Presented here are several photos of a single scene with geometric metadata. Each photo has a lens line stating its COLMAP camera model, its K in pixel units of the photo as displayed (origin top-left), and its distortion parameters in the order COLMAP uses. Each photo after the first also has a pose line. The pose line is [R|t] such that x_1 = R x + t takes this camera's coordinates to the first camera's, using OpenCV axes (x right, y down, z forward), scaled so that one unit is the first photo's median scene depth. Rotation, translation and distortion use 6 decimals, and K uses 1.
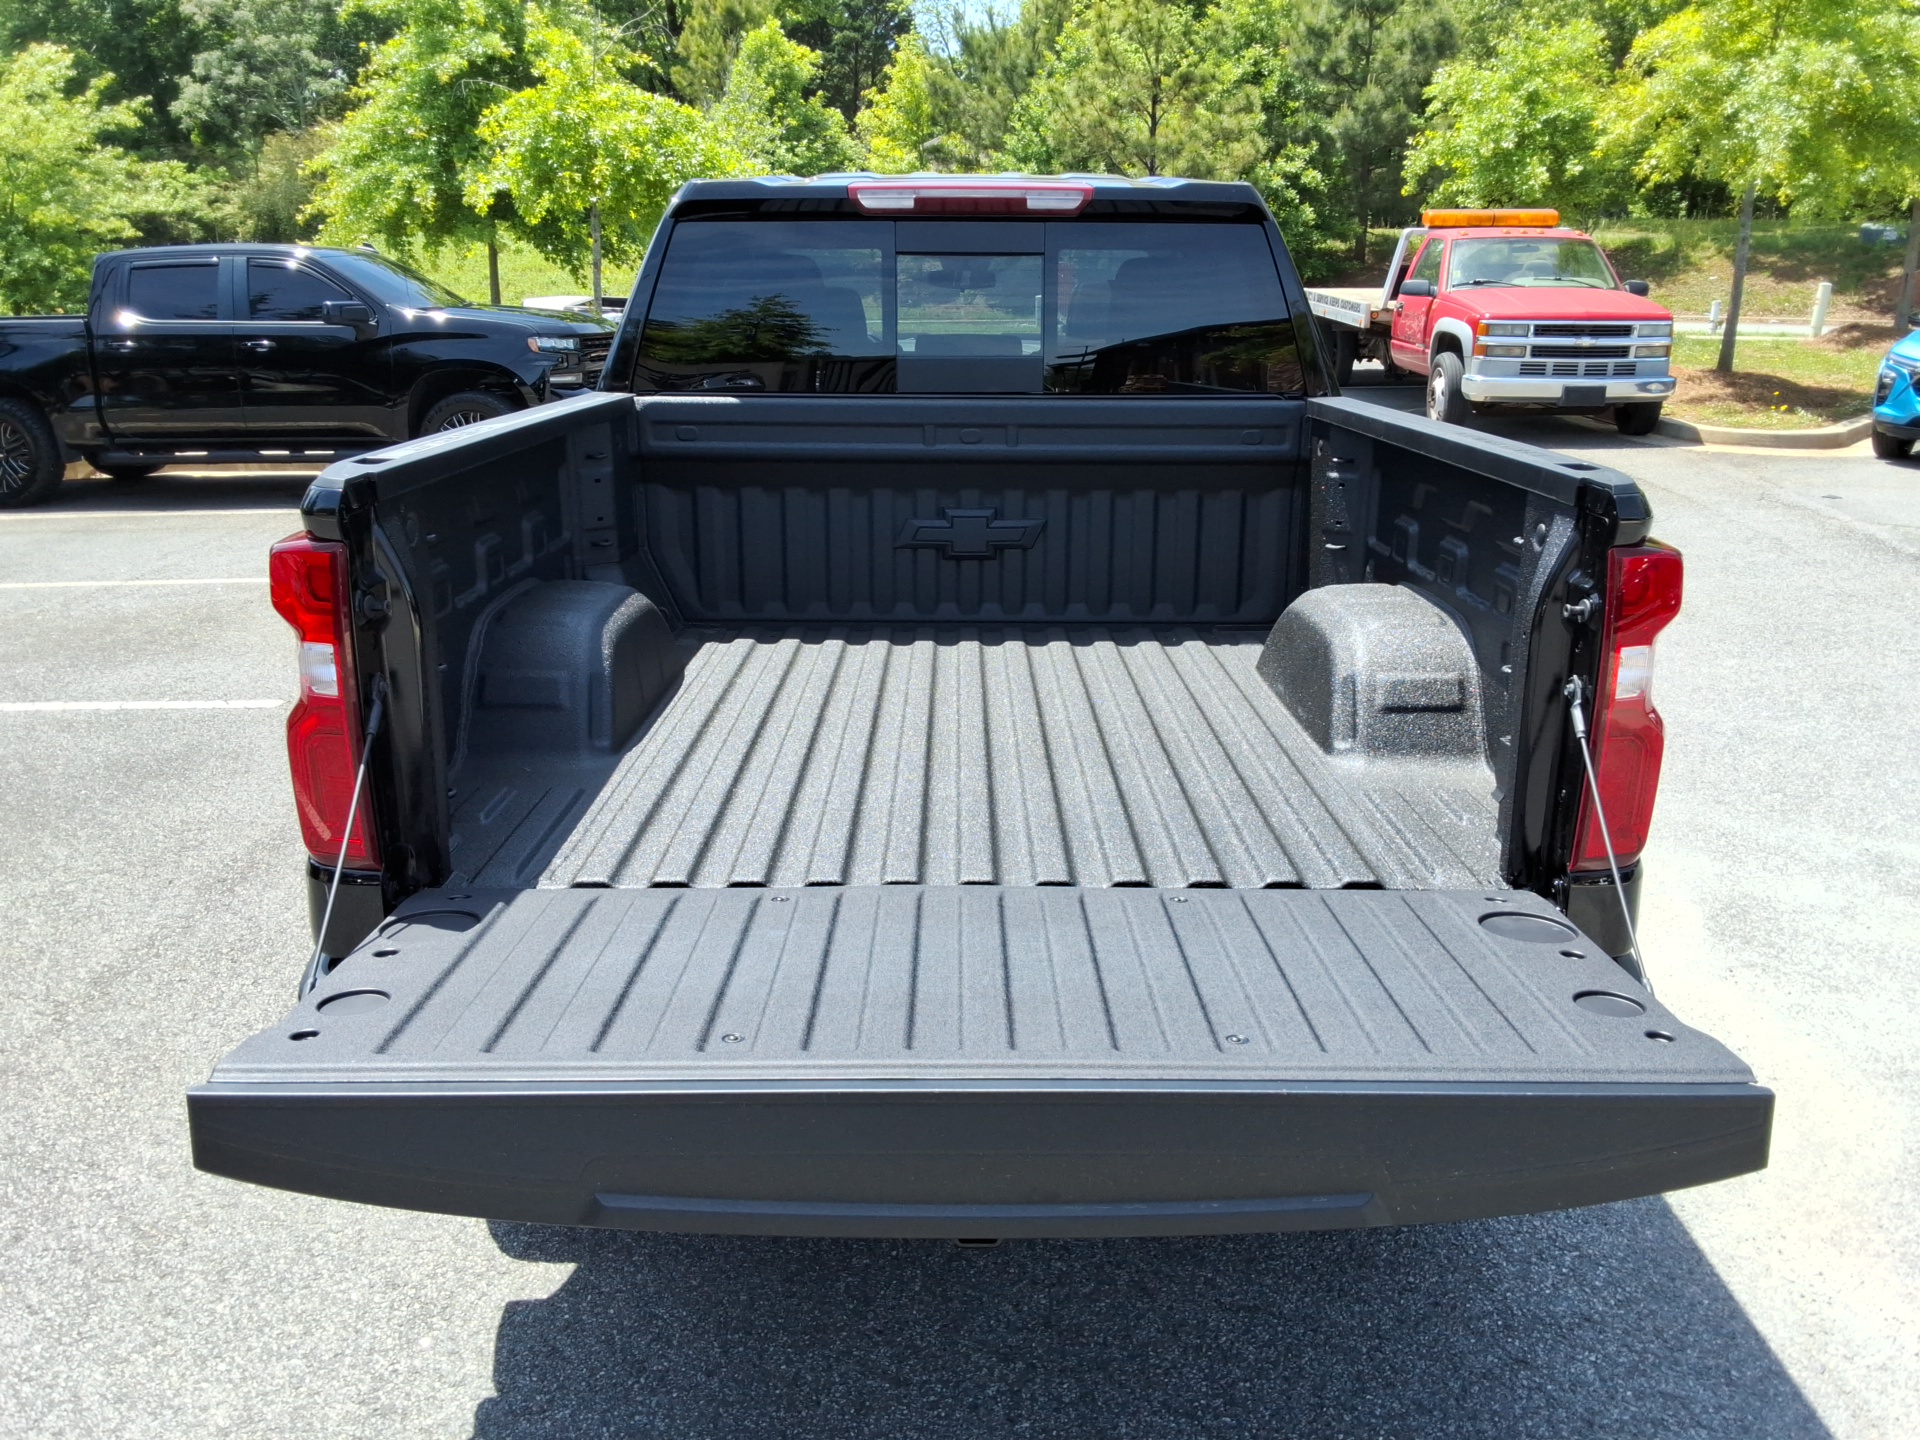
lens RADIAL K [[1571.2, 0, 966.6], [0, 1571.2, 718.7], [0, 0, 1]] dist [0.037365, -0.071662]
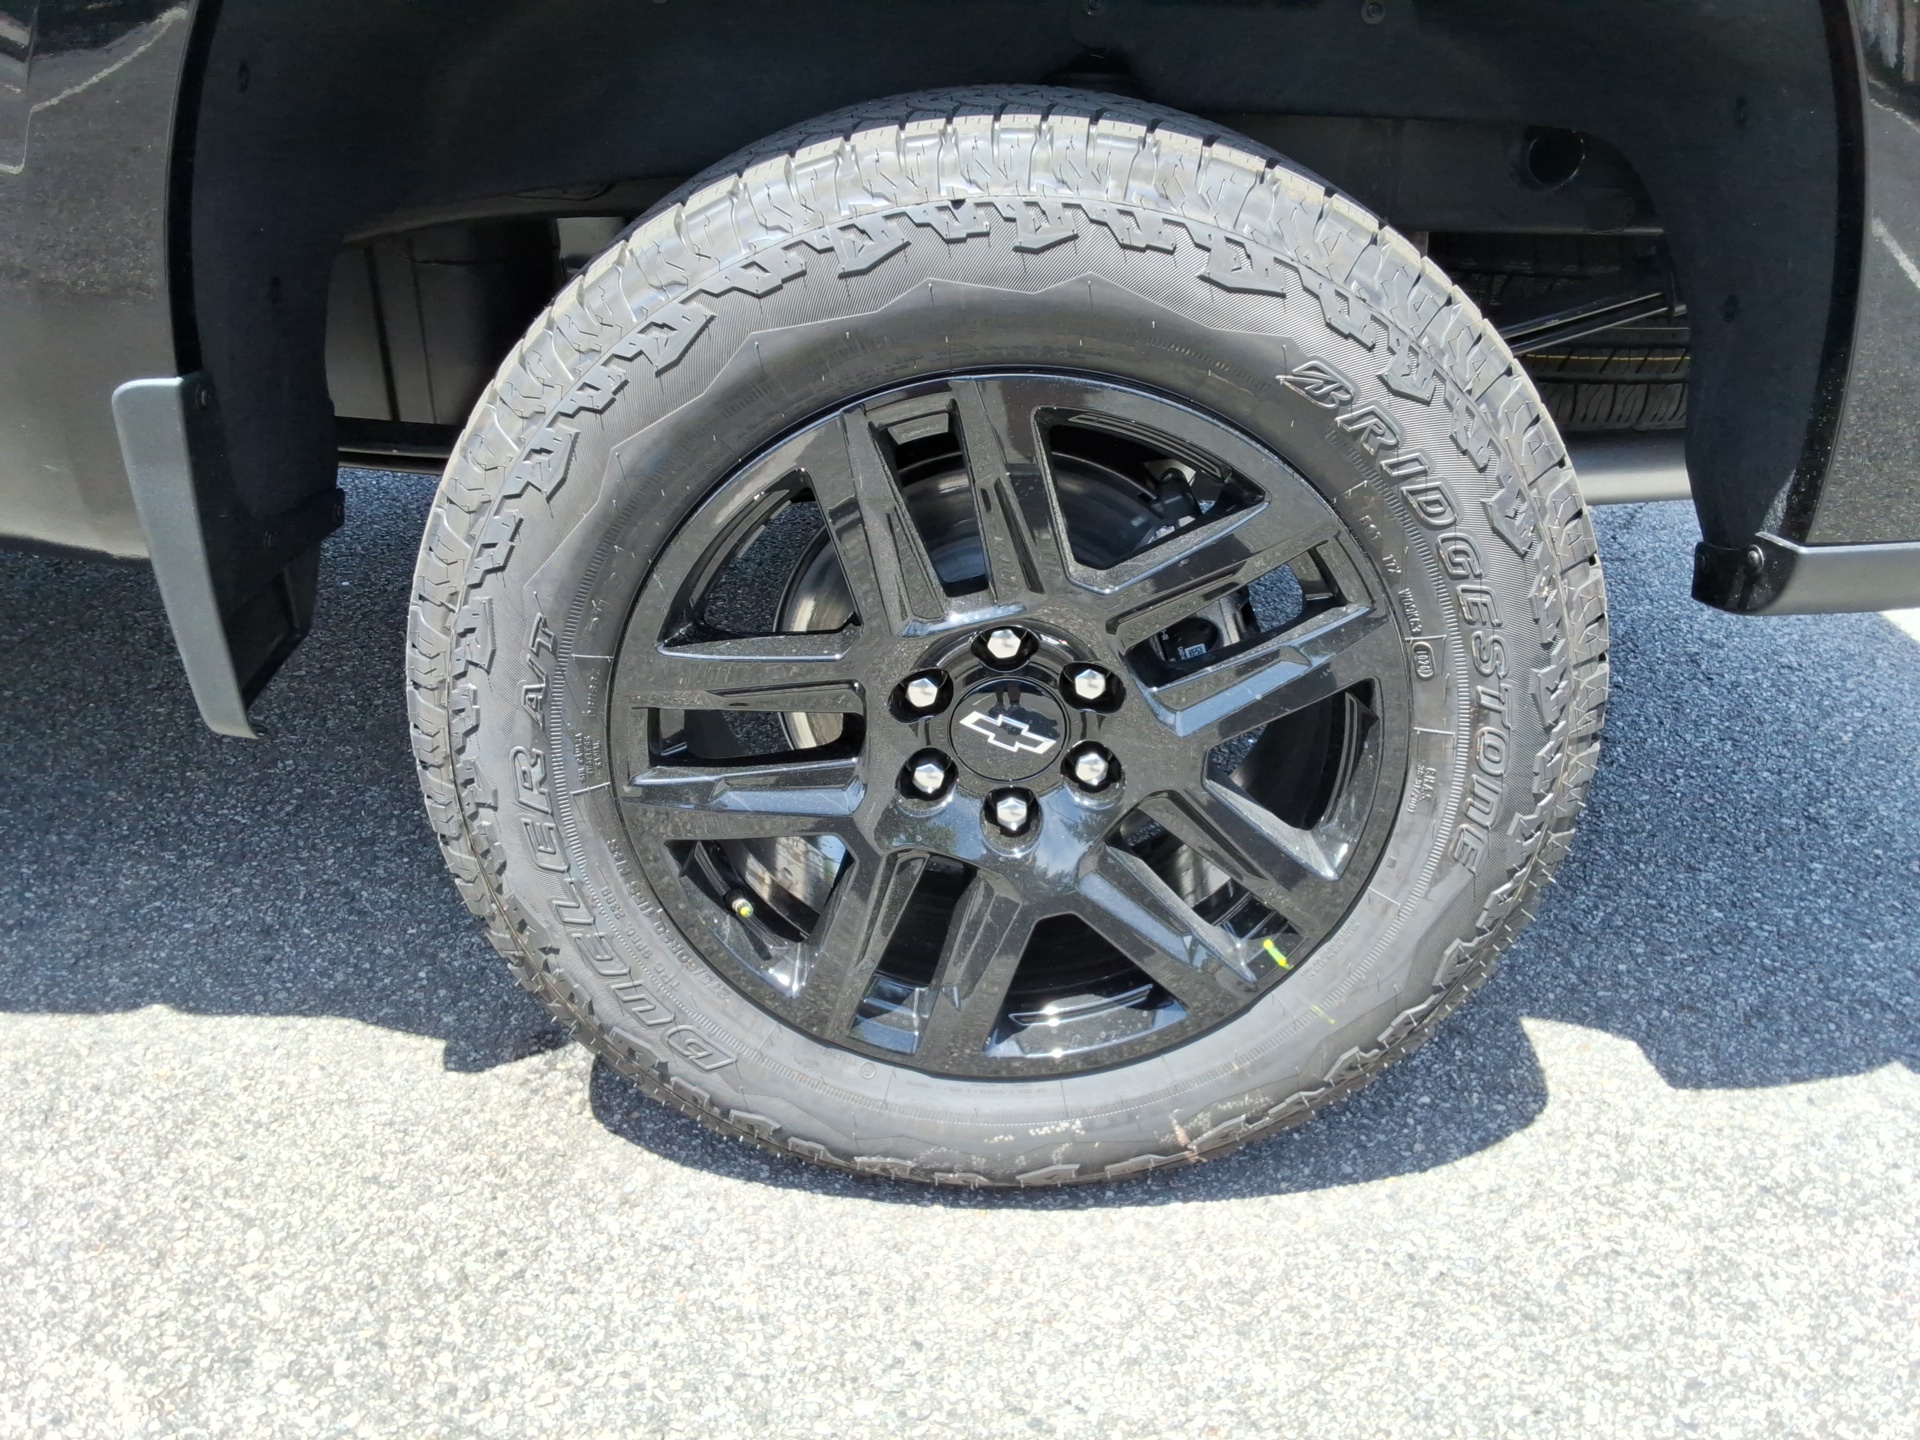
lens RADIAL K [[1521.4, 0, 967.2], [0, 1521.4, 722.1], [0, 0, 1]] dist [0.131229, -0.212285]
pose [[0.002663, -0.464890, 0.885364, -0.126967], [0.233338, 0.861216, 0.451509, -0.002814], [-0.972392, 0.205387, 0.110770, 0.212646]]
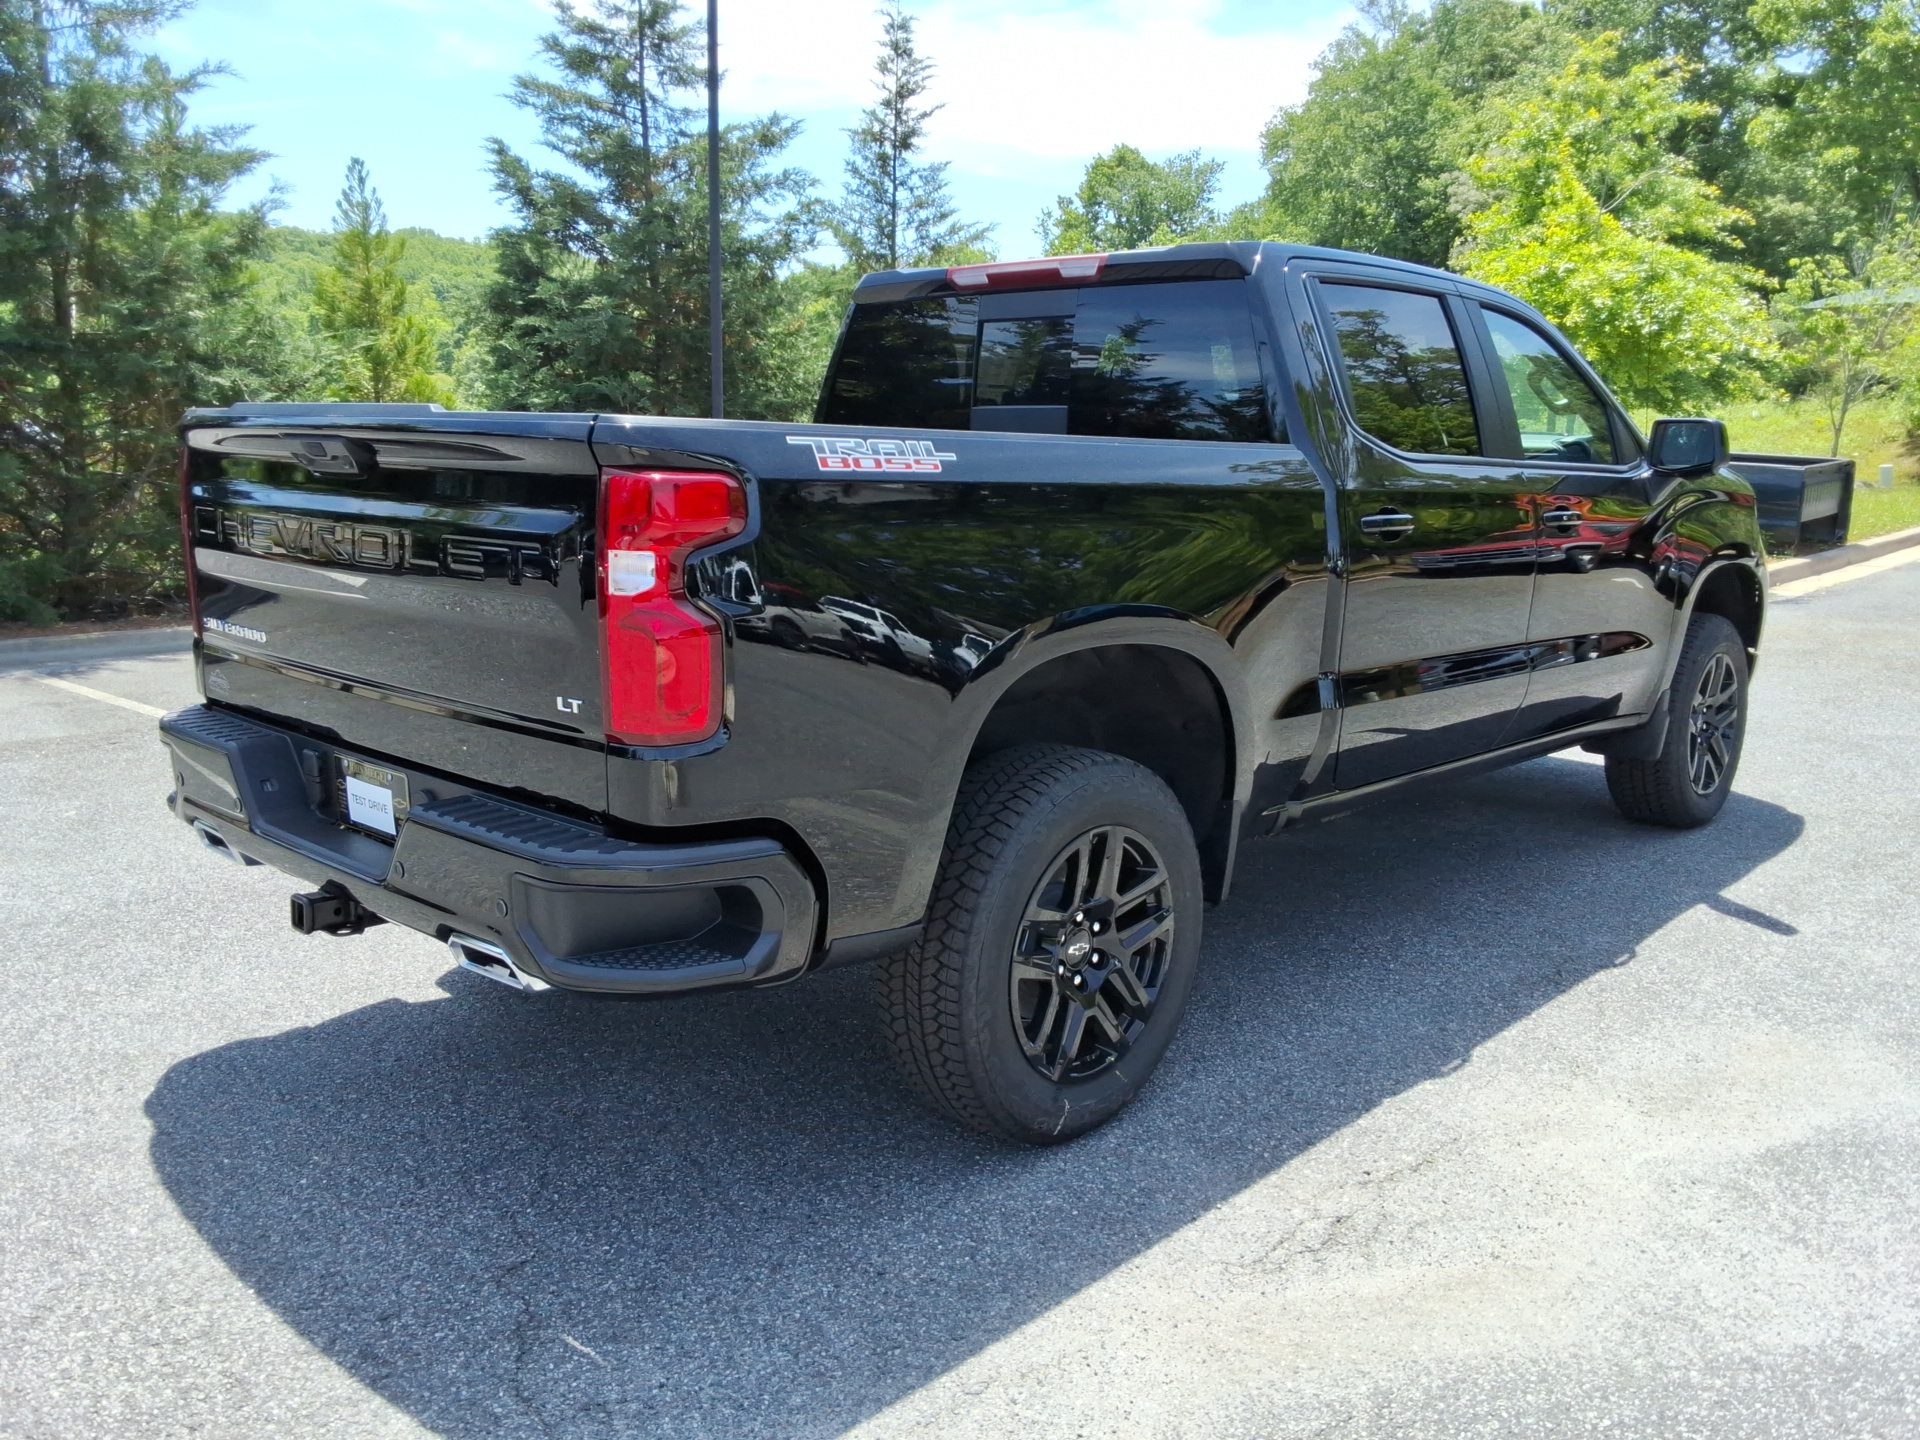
lens RADIAL K [[1533.7, 0, 960.0], [0, 1533.7, 720.0], [0, 0, 1]] dist [0.120300, -0.180752]
pose [[0.722115, 0.132614, -0.678943, 0.195595], [-0.201476, 0.979223, -0.023020, 0.007698], [0.661784, 0.153414, 0.733830, 0.044294]]
